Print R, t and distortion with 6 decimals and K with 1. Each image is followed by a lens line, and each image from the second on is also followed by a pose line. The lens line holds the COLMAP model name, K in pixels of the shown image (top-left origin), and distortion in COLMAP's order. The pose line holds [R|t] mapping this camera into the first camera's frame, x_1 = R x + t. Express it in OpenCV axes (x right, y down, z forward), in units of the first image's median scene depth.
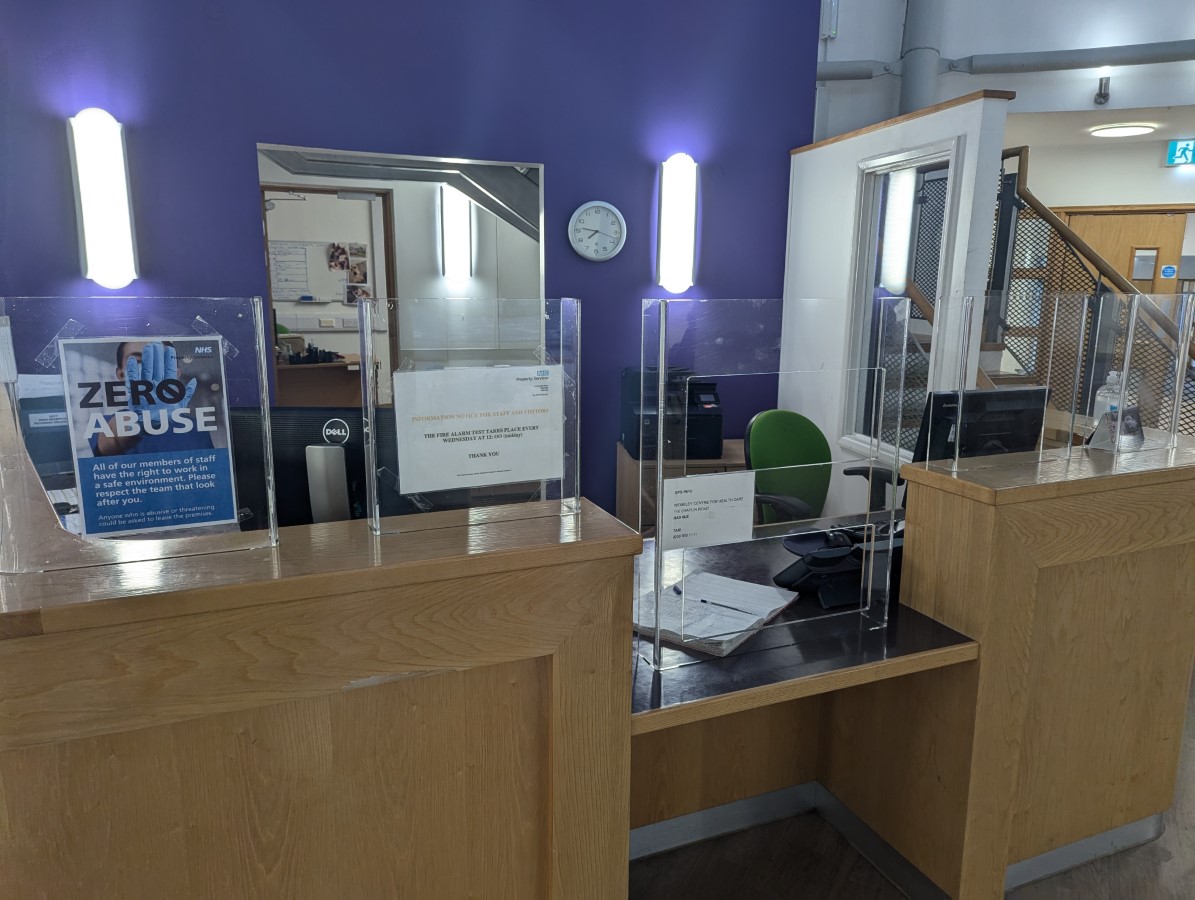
lens RADIAL K [[841.2, 0, 602.8], [0, 841.2, 445.3], [0, 0, 1]] dist [0.046656, -0.038887]
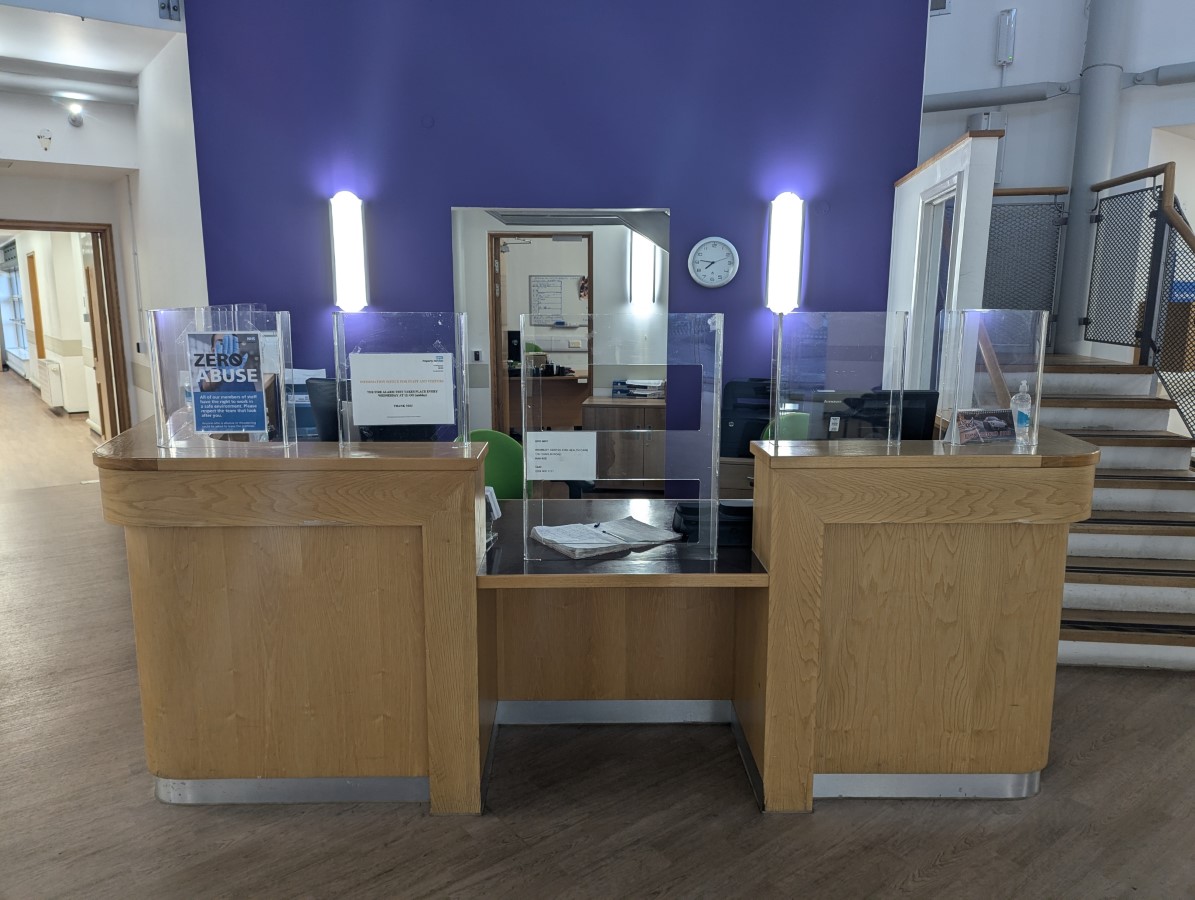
lens RADIAL K [[841.2, 0, 589.2], [0, 841.2, 455.8], [0, 0, 1]] dist [0.046656, -0.038887]
pose [[0.921803, 0.060837, -0.382855, 0.673950], [-0.068587, 0.997623, -0.006612, 0.076482], [0.381543, 0.032354, 0.923785, -0.317953]]
